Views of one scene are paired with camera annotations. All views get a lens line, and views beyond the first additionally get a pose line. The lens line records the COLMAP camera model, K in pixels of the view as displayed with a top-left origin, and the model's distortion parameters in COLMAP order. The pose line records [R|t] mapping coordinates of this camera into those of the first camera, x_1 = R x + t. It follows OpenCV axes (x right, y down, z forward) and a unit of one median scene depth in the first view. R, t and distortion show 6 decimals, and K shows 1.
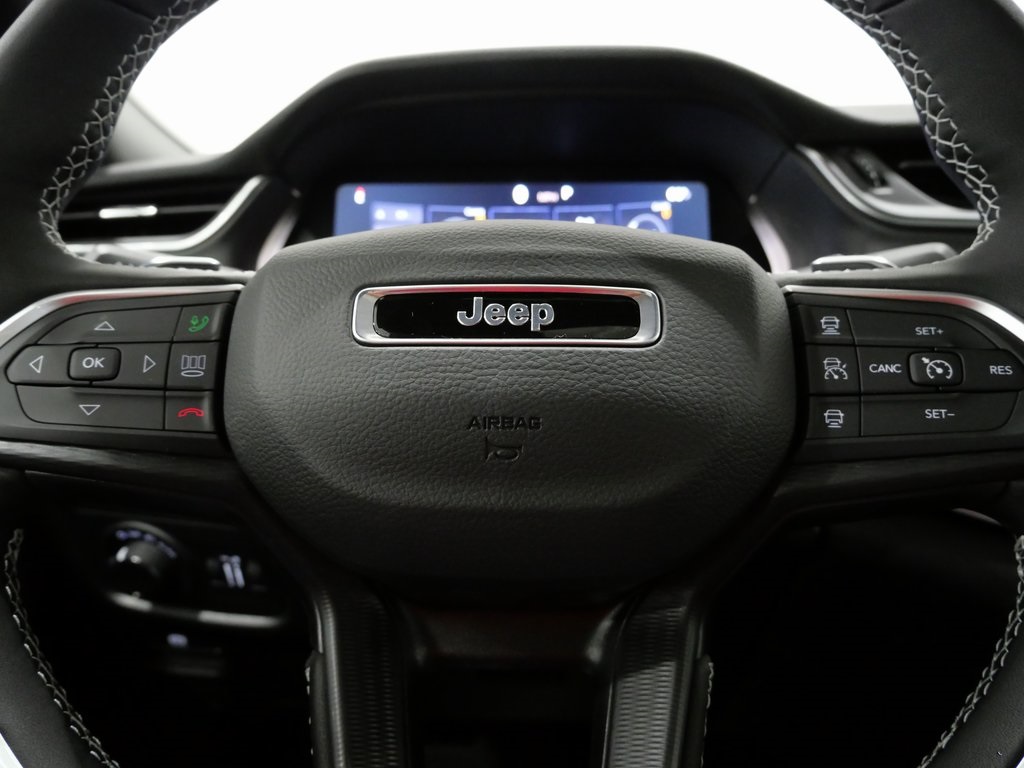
lens RADIAL K [[759.1, 0, 510.3], [0, 759.1, 386.6], [0, 0, 1]] dist [-0.039078, 0.009660]
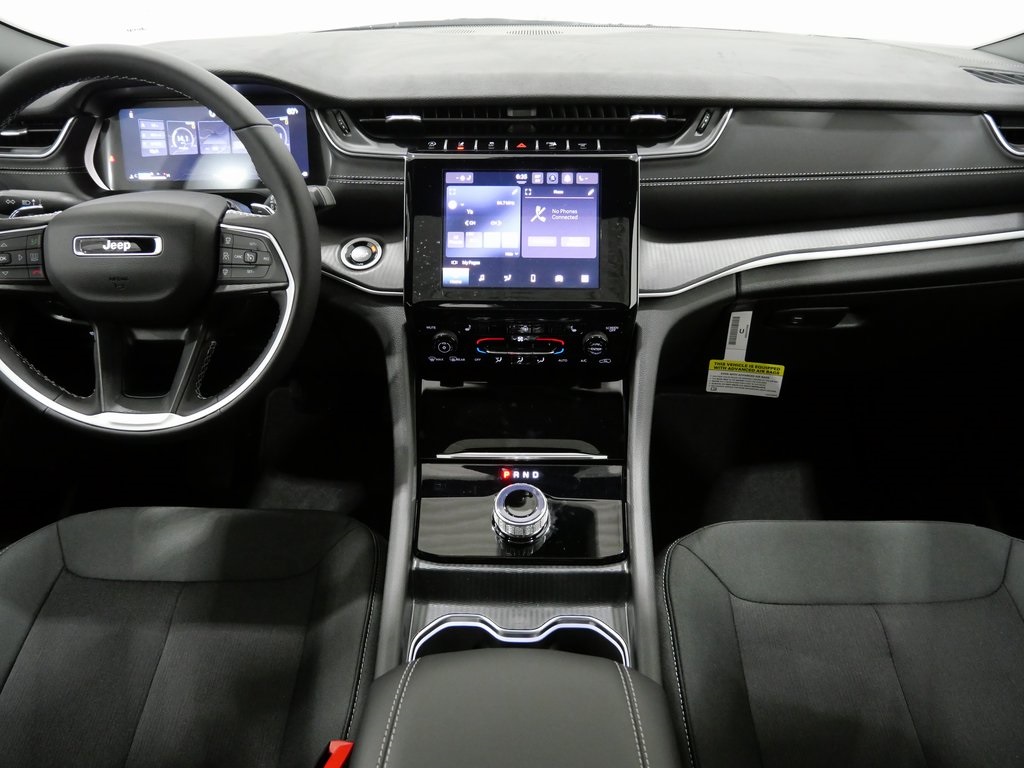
lens RADIAL K [[759.1, 0, 514.4], [0, 759.1, 381.6], [0, 0, 1]] dist [-0.039078, 0.009660]
pose [[0.999855, -0.009368, -0.014248, 1.688587], [0.014255, 0.917740, 0.396926, -0.786109], [0.009358, -0.397071, 0.917740, -2.145342]]
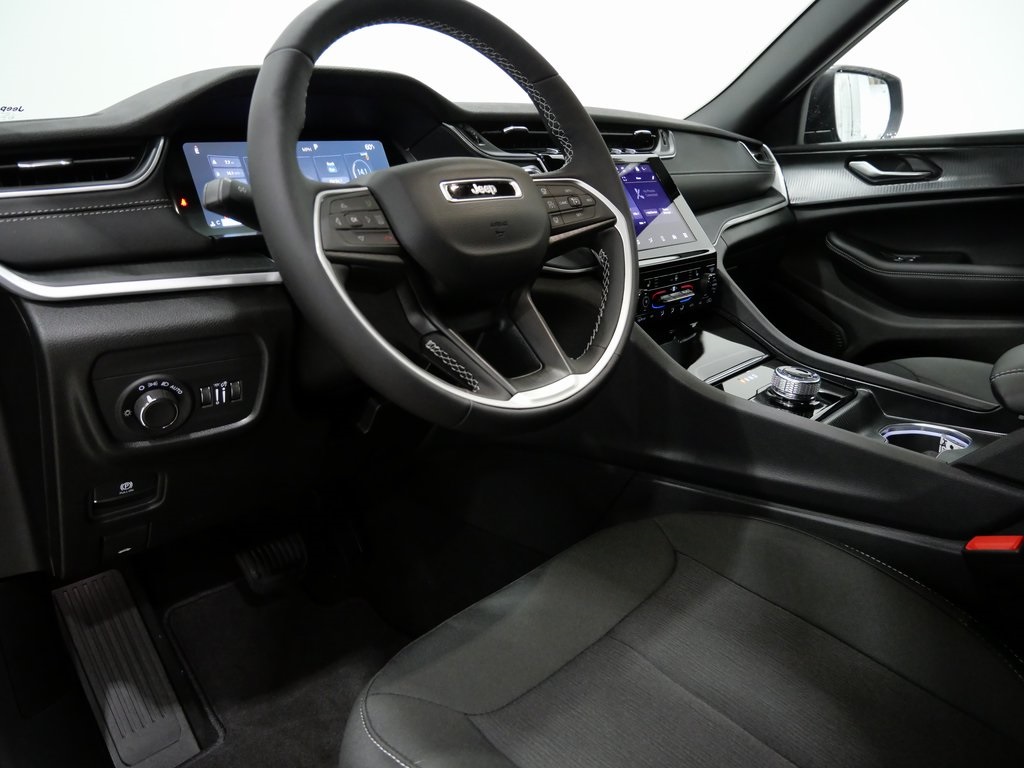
lens RADIAL K [[759.1, 0, 510.2], [0, 759.1, 381.9], [0, 0, 1]] dist [-0.039078, 0.009660]
pose [[0.668463, -0.223505, 0.709368, -1.998639], [0.184034, 0.973824, 0.133407, 0.234534], [-0.720617, 0.041369, 0.692098, -0.967890]]
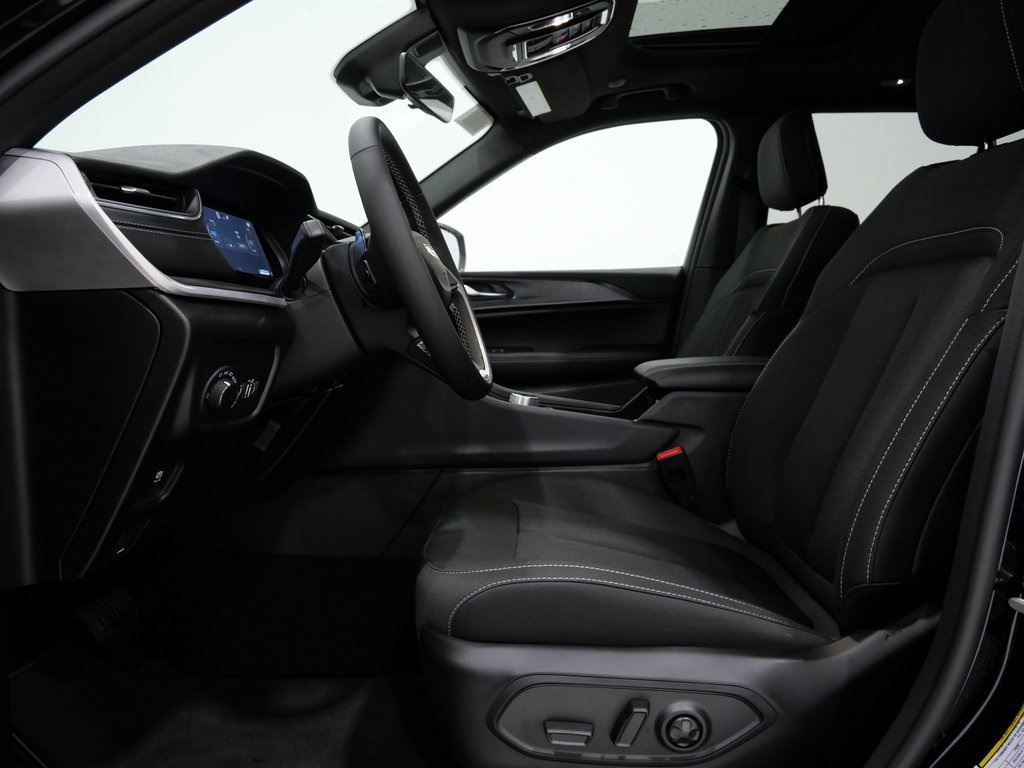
lens RADIAL K [[759.1, 0, 515.0], [0, 759.1, 382.2], [0, 0, 1]] dist [-0.039078, 0.009660]
pose [[0.019572, -0.077584, 0.996794, -4.308508], [0.195649, 0.978007, 0.072280, 0.420803], [-0.980479, 0.193607, 0.034321, 0.478242]]
